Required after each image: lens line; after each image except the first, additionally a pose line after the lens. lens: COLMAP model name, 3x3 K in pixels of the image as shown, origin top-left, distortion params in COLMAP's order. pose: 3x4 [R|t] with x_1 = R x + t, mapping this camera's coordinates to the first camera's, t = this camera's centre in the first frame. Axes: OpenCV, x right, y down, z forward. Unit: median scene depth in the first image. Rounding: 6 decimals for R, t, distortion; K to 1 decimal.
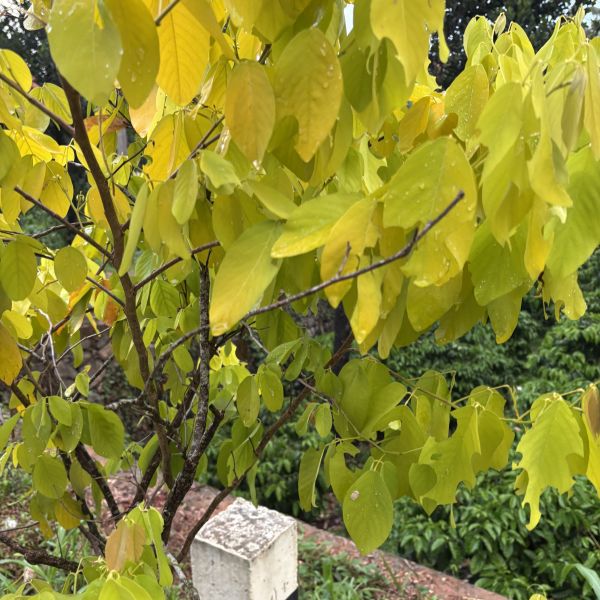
lens RADIAL K [[565.3, 0, 314.7], [0, 565.3, 300.9], [0, 0, 1]] dist [0.004077, -0.011352]
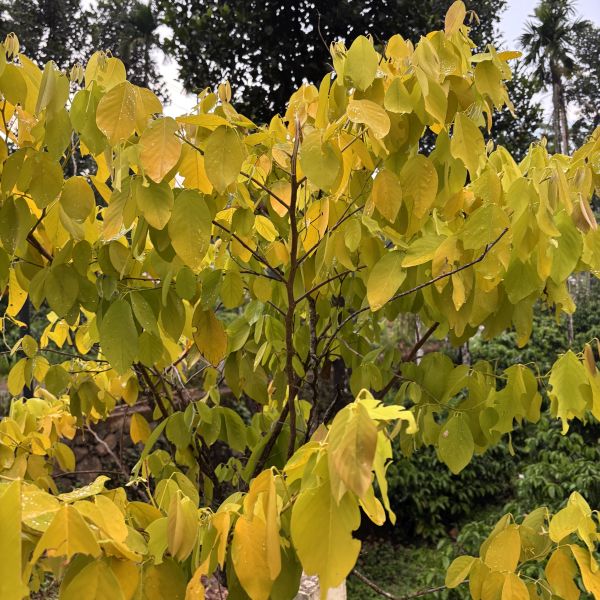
lens RADIAL K [[589.4, 0, 291.9], [0, 589.4, 242.6], [0, 0, 1]] dist [0.010859, -0.004441]
pose [[0.999541, -0.020553, 0.022235, -0.153325], [0.025916, 0.960453, -0.277233, 0.116806], [-0.015658, 0.277682, 0.960546, -0.276865]]
